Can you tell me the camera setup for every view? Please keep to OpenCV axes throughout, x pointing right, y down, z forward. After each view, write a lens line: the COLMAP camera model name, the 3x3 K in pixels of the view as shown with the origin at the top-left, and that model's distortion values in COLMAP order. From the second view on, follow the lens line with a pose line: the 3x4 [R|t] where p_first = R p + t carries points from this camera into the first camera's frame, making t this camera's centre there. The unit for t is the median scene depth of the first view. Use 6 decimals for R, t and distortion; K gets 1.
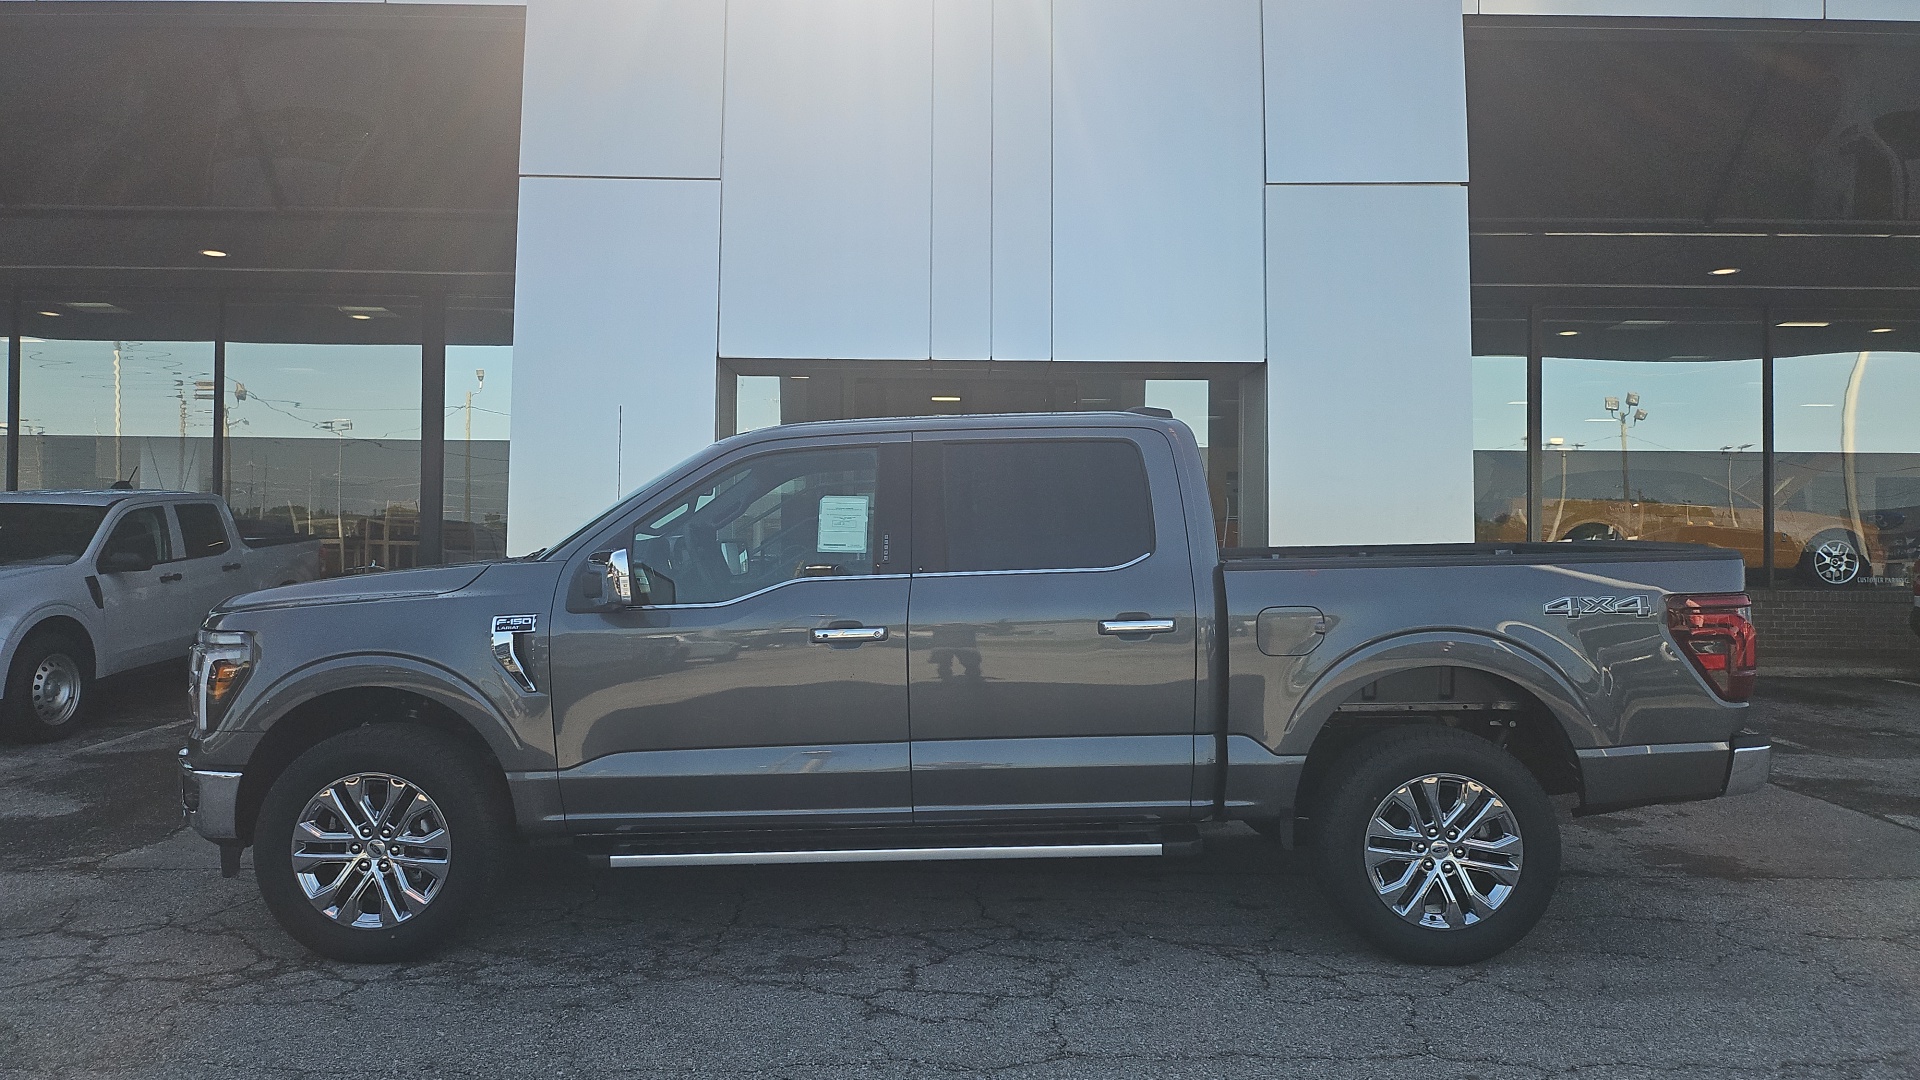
lens RADIAL K [[1299.8, 0, 951.5], [0, 1299.8, 526.2], [0, 0, 1]] dist [0.021023, -0.002640]
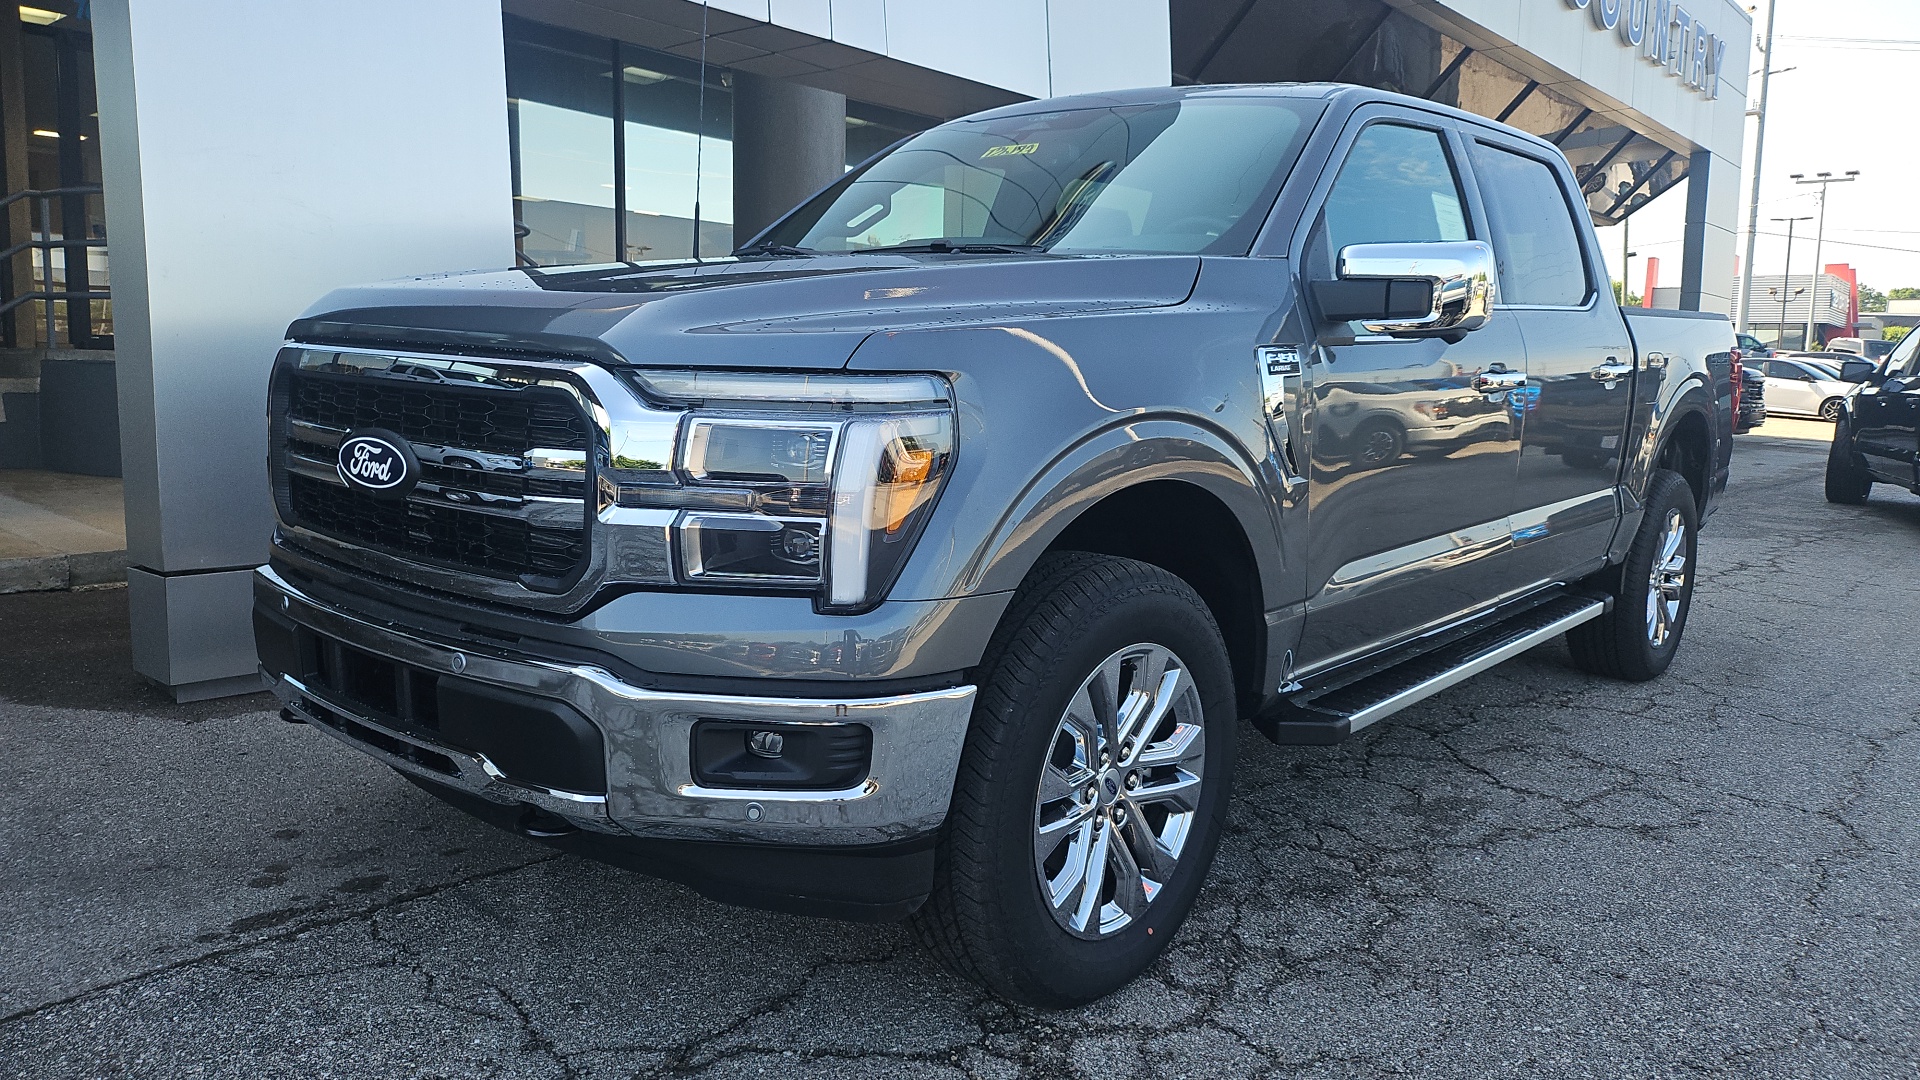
lens RADIAL K [[1299.8, 0, 951.5], [0, 1299.8, 526.2], [0, 0, 1]] dist [0.021023, -0.002640]
pose [[0.694439, -0.077638, 0.715351, -0.856623], [-0.024229, 0.991075, 0.131083, 0.075047], [-0.719143, -0.108362, 0.686360, 0.697963]]
